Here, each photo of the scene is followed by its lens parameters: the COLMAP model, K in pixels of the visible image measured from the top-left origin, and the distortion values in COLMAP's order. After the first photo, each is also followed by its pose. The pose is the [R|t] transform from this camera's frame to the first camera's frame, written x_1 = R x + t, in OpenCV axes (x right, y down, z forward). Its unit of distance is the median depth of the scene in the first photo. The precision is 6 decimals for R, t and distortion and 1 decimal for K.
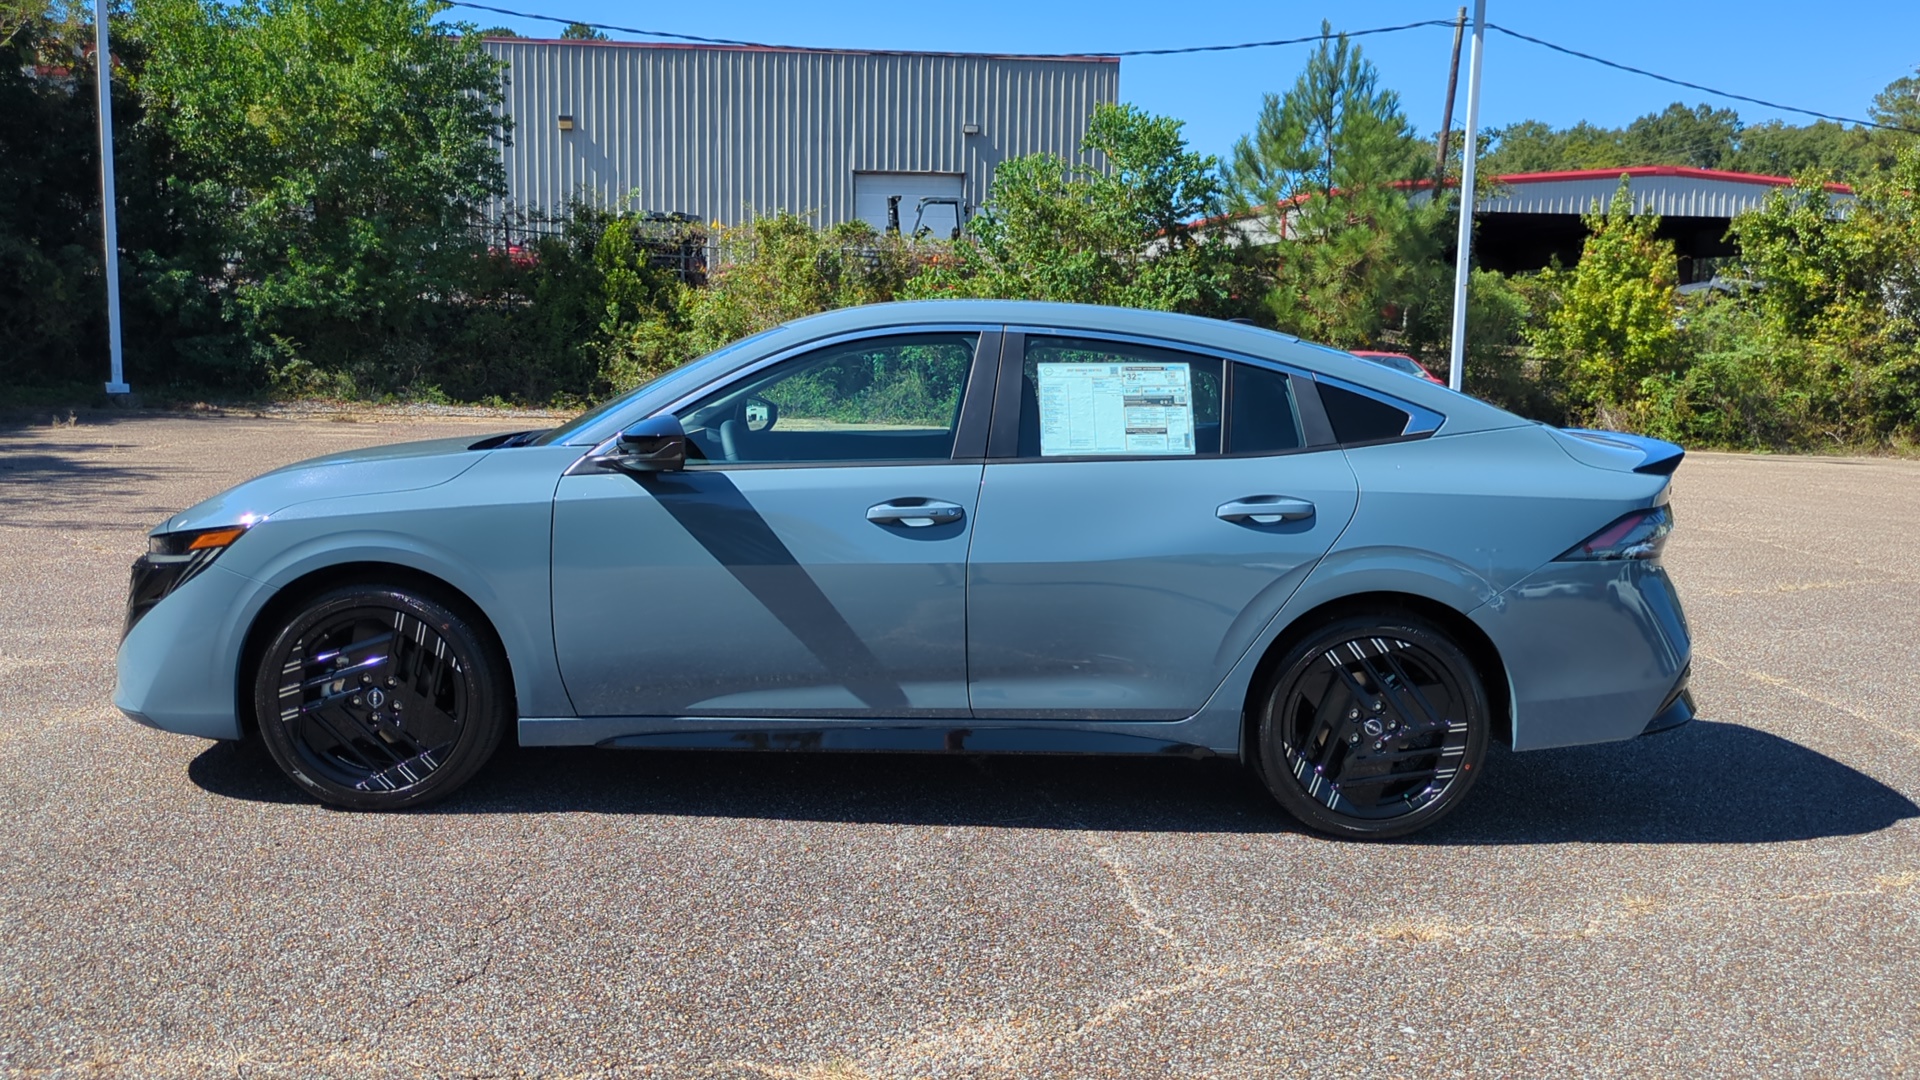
lens RADIAL K [[1648.4, 0, 956.5], [0, 1648.4, 517.2], [0, 0, 1]] dist [0.045733, -0.074146]
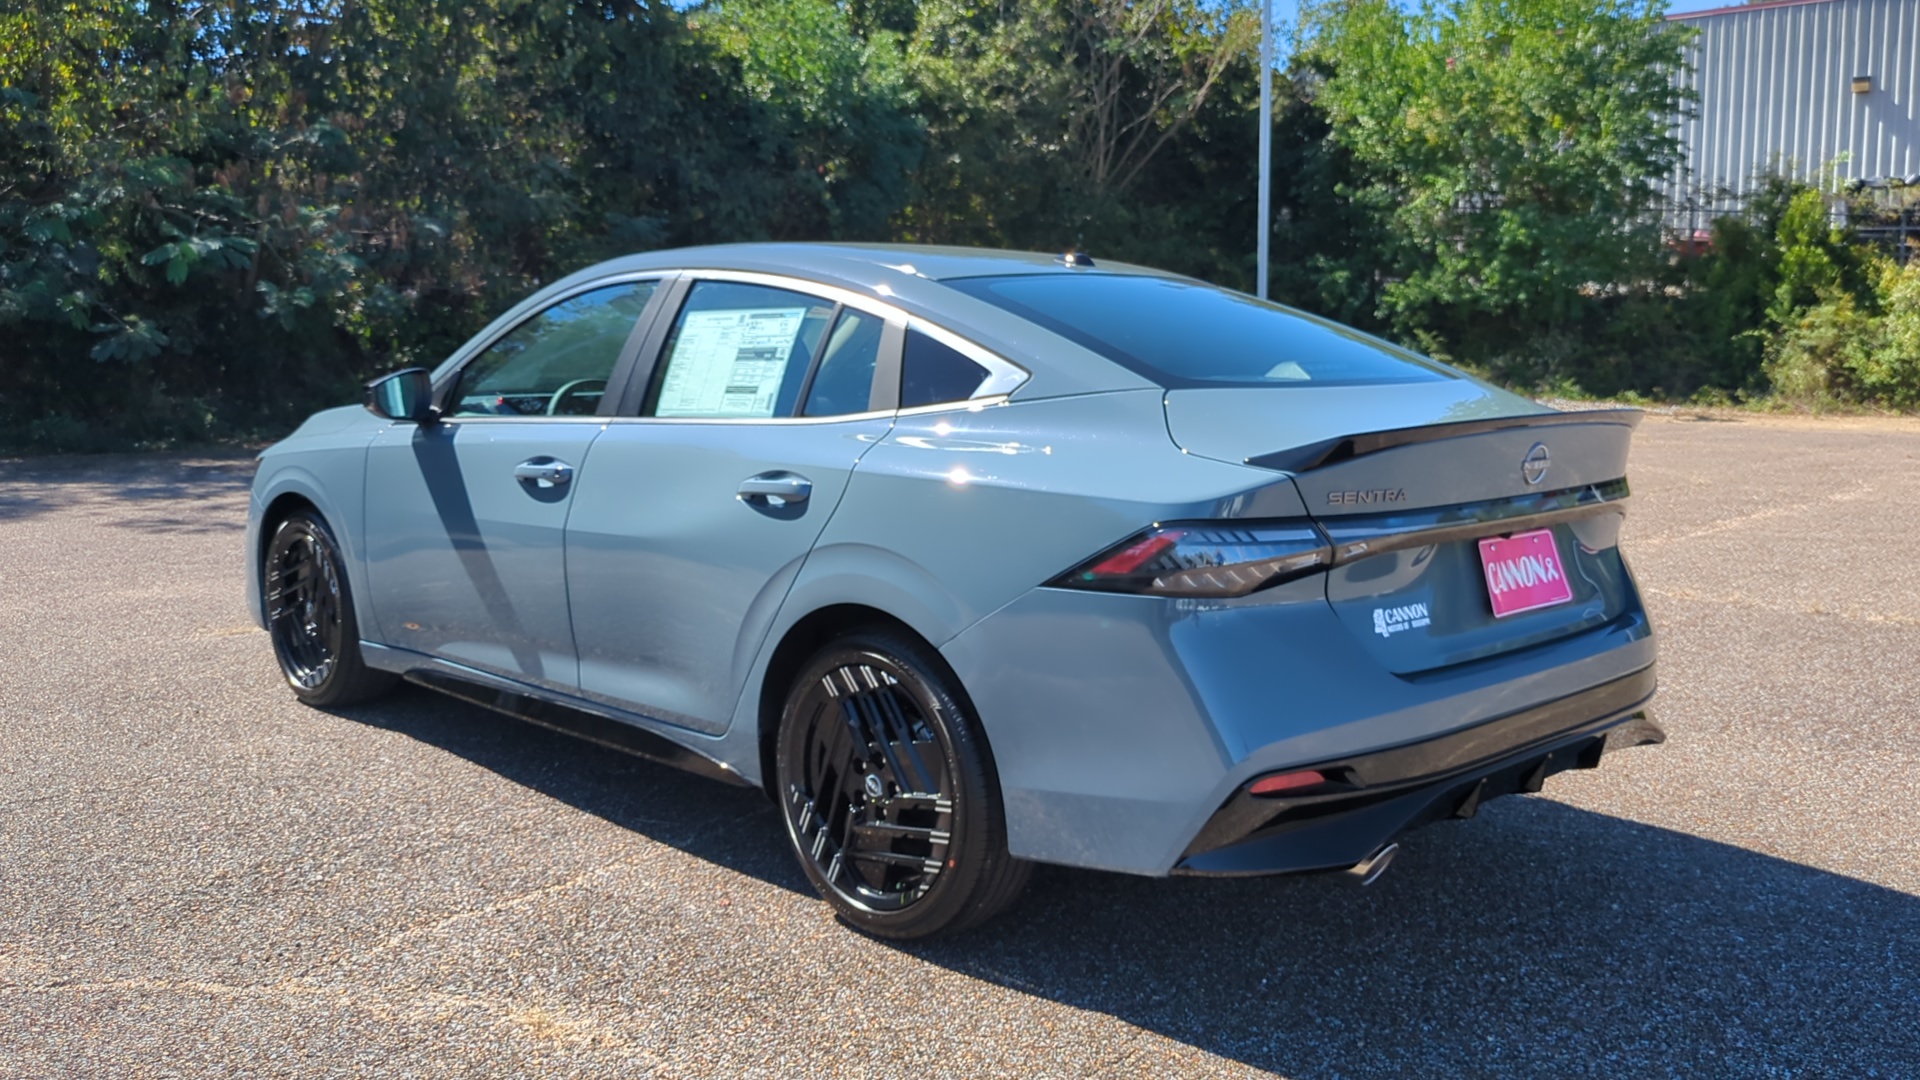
lens RADIAL K [[1648.4, 0, 956.5], [0, 1648.4, 517.2], [0, 0, 1]] dist [0.045733, -0.074146]
pose [[0.693959, 0.062400, -0.717305, 0.132018], [-0.062976, 0.997680, 0.025865, -0.002643], [0.717255, 0.027224, 0.696279, 0.082005]]
